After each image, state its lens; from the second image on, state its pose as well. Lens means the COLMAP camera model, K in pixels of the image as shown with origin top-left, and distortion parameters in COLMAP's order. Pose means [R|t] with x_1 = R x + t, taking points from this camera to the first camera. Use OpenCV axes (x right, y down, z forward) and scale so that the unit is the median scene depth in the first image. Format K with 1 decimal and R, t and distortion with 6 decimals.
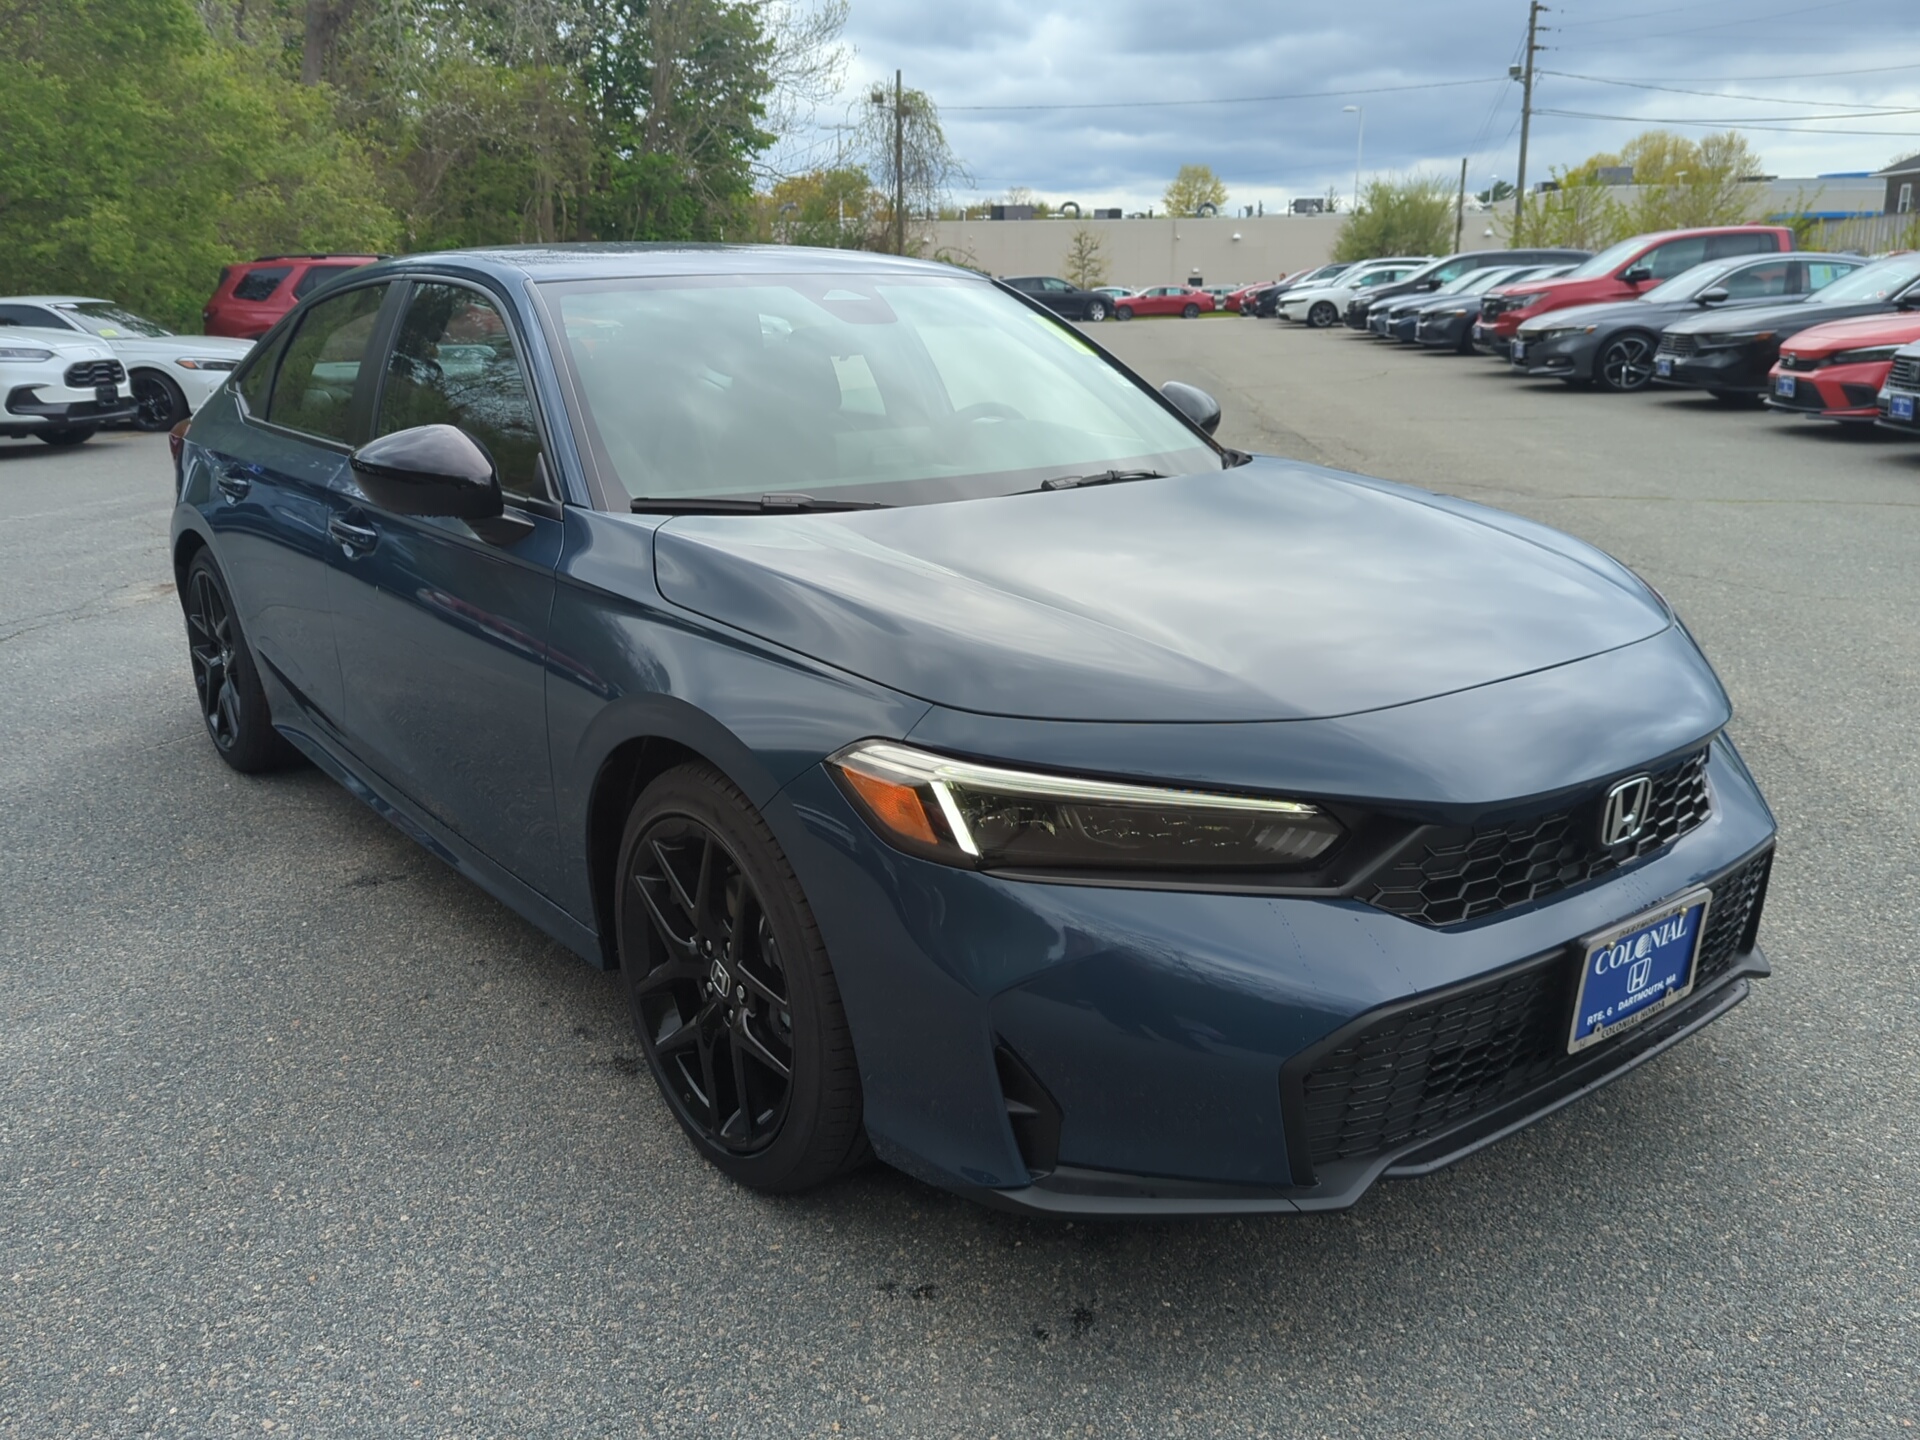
lens RADIAL K [[1568.0, 0, 969.3], [0, 1568.0, 700.5], [0, 0, 1]] dist [0.060570, -0.079505]
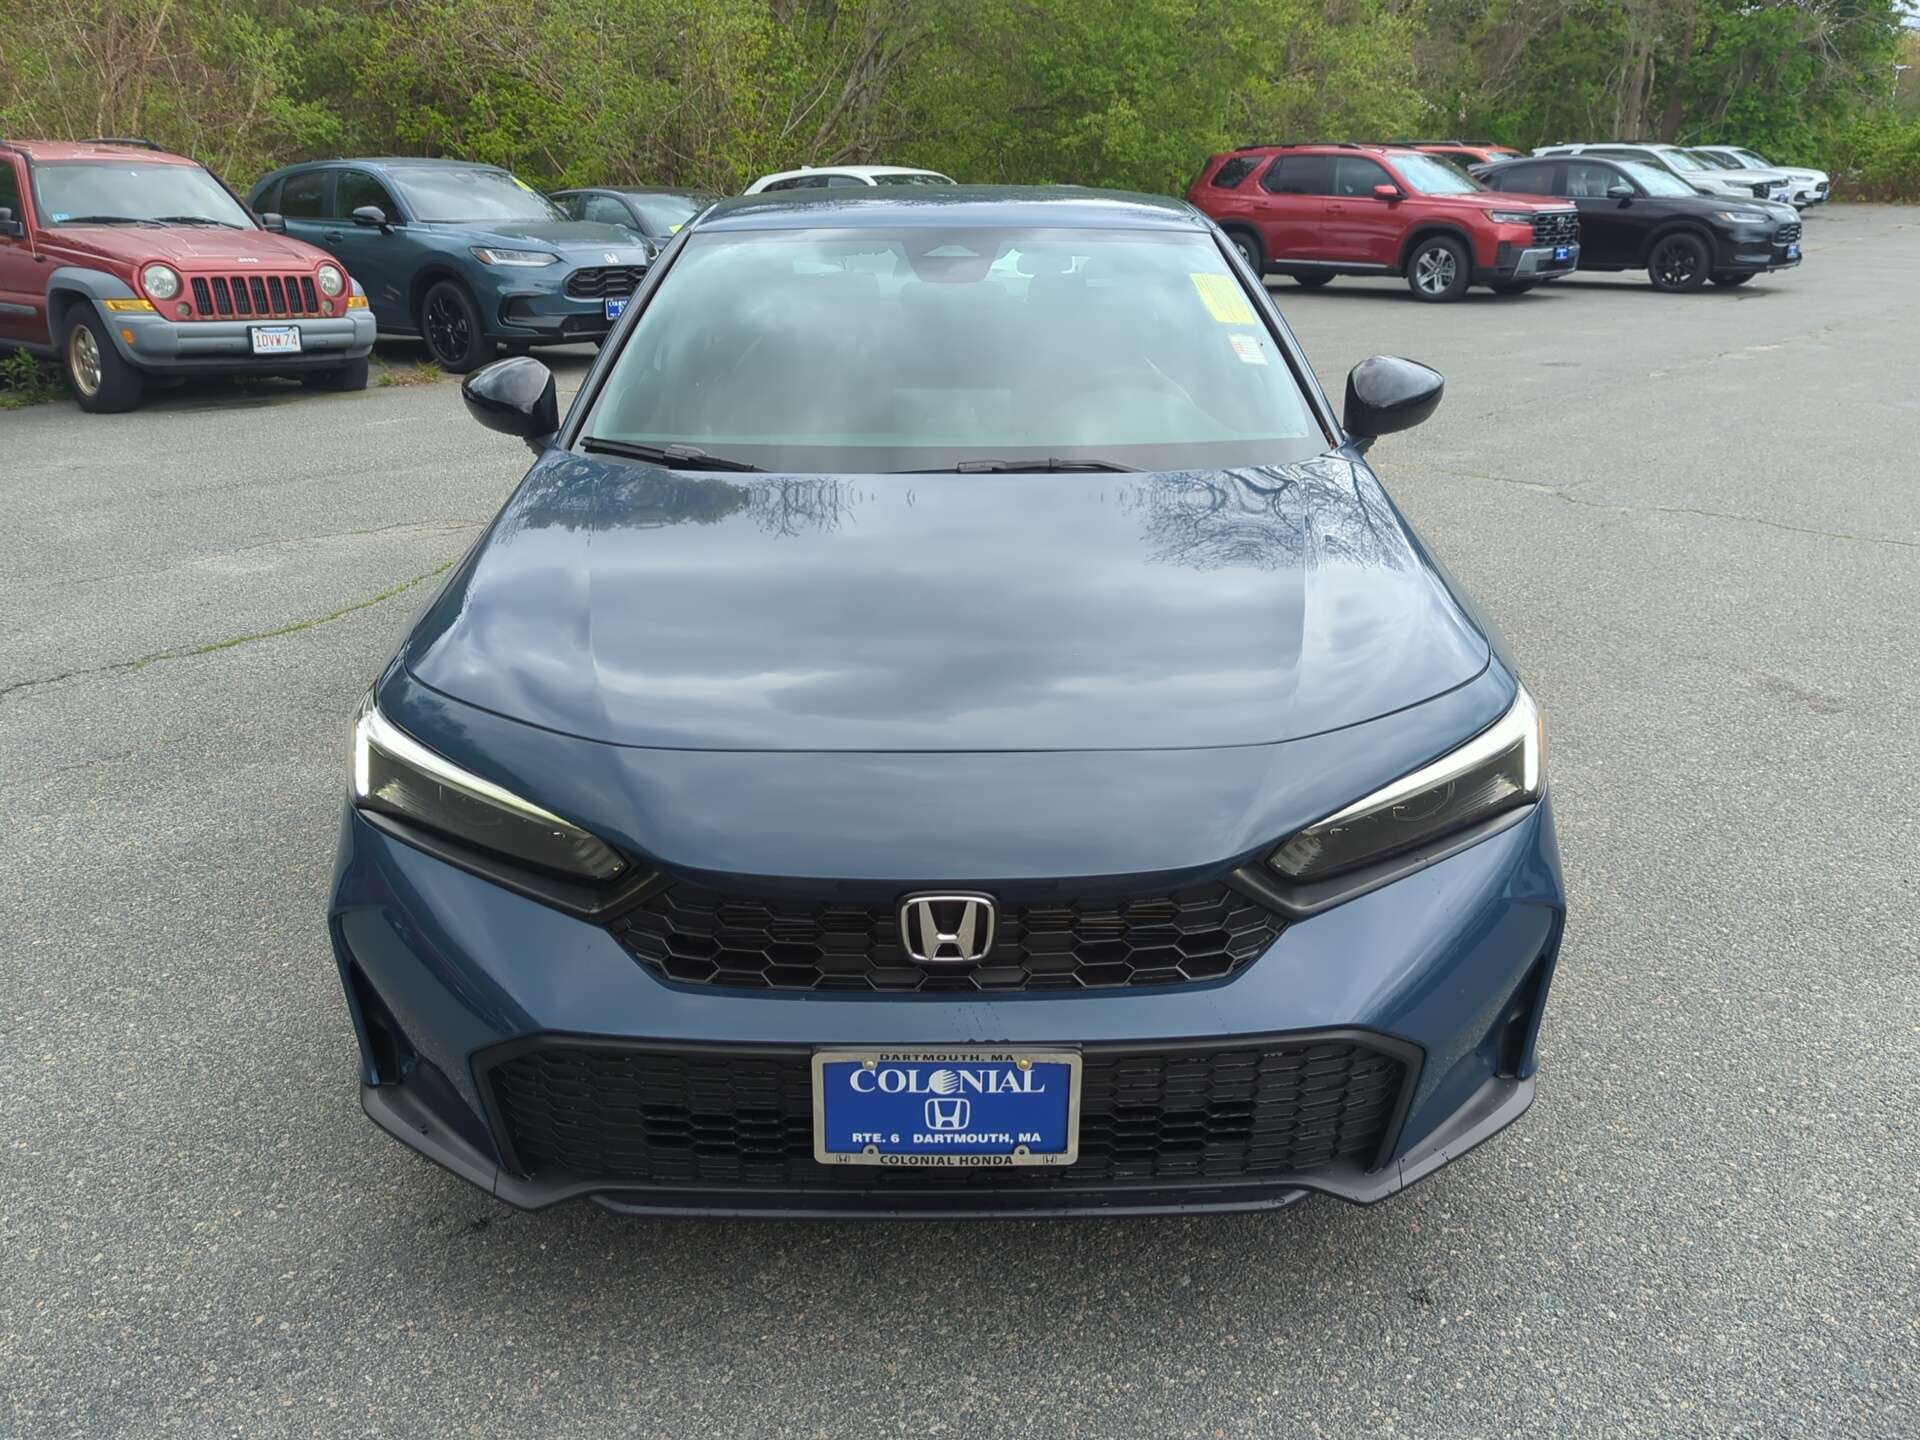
lens RADIAL K [[1557.6, 0, 971.8], [0, 1557.6, 693.4], [0, 0, 1]] dist [0.060907, -0.065137]
pose [[0.784570, 0.199702, -0.587000, 0.109987], [-0.156751, 0.979843, 0.123840, -0.020292], [0.599899, -0.005149, 0.800059, 0.038276]]
